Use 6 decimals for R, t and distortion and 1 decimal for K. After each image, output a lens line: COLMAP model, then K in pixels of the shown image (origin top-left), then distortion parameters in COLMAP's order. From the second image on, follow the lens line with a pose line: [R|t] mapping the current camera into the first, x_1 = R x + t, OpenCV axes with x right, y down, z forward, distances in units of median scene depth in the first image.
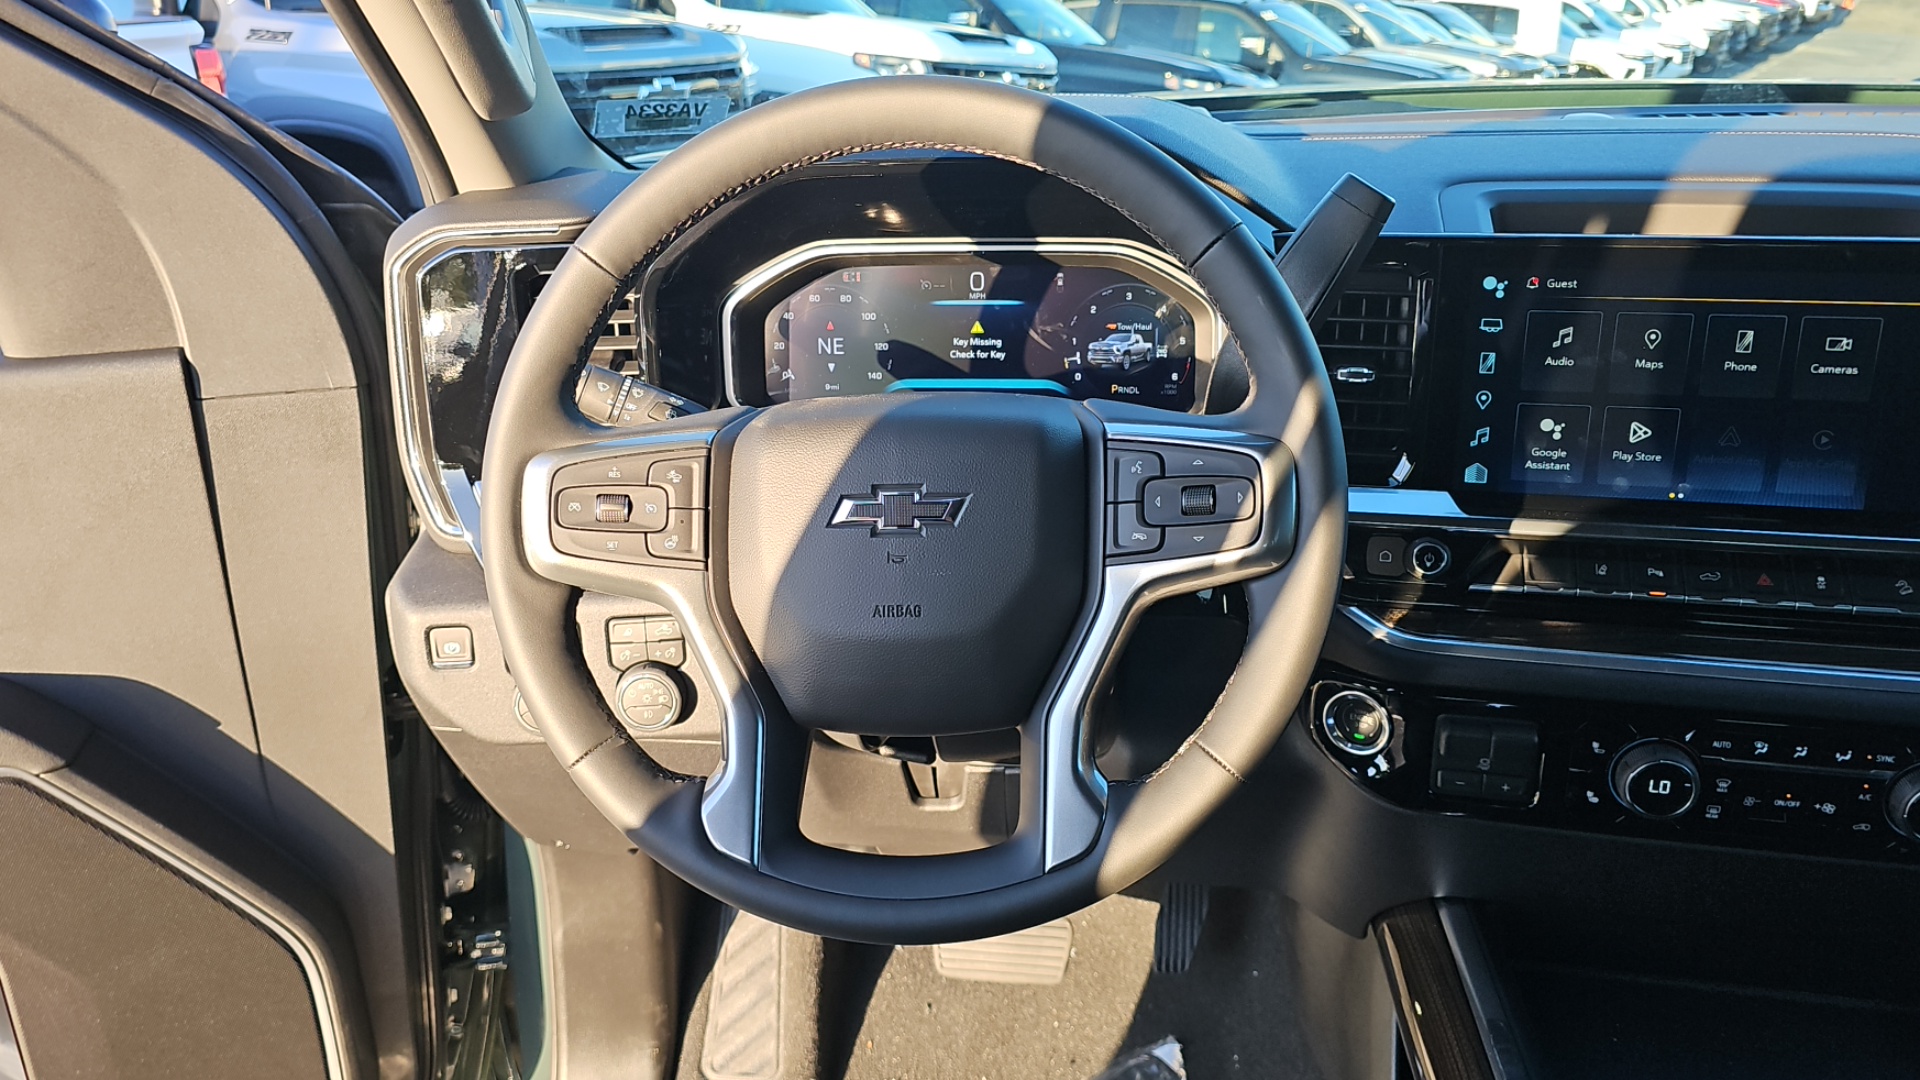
lens RADIAL K [[1481.9, 0, 960.0], [0, 1481.9, 540.0], [0, 0, 1]] dist [0.083852, -0.119319]
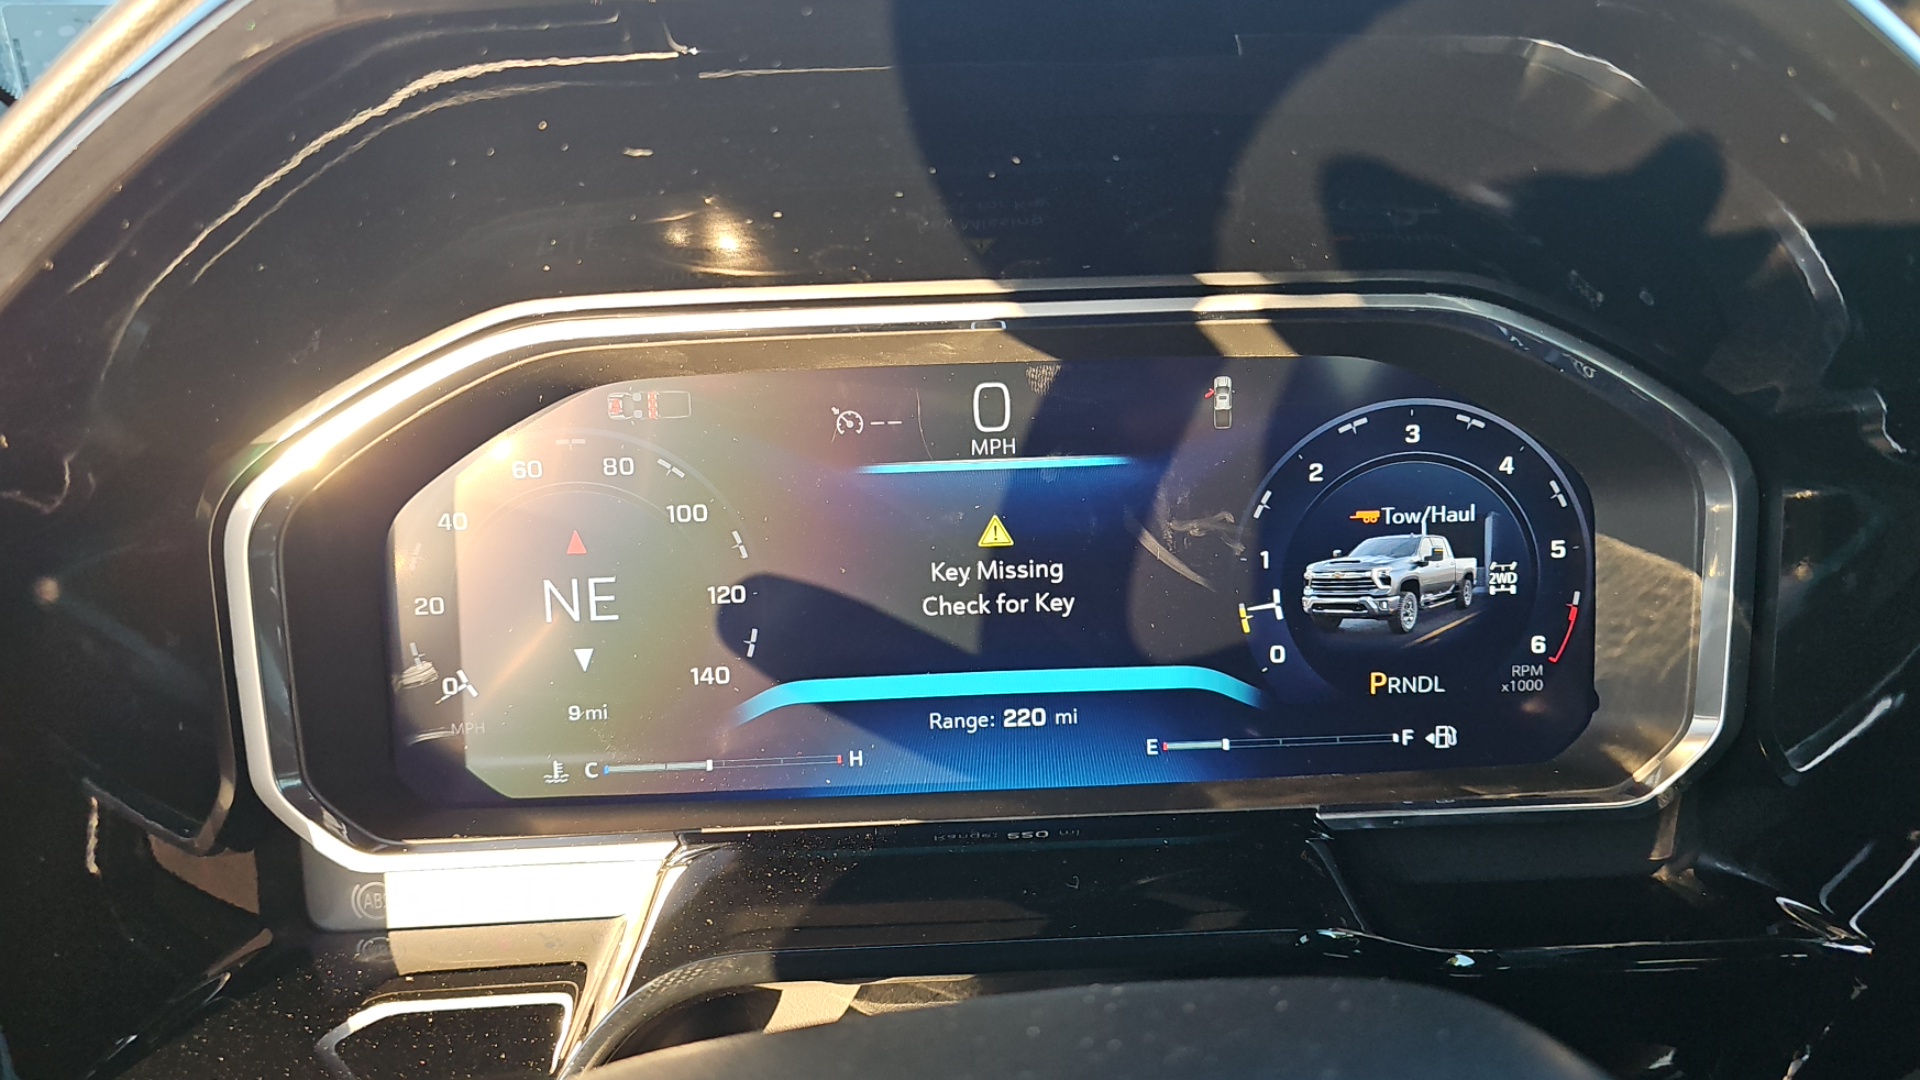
lens RADIAL K [[1400.0, 0, 965.3], [0, 1400.0, 568.8], [0, 0, 1]] dist [0.098022, -0.104565]
pose [[0.984949, -0.050427, 0.165328, -0.052867], [0.056125, 0.997974, -0.029977, -0.125137], [-0.163481, 0.038804, 0.985783, 0.669080]]
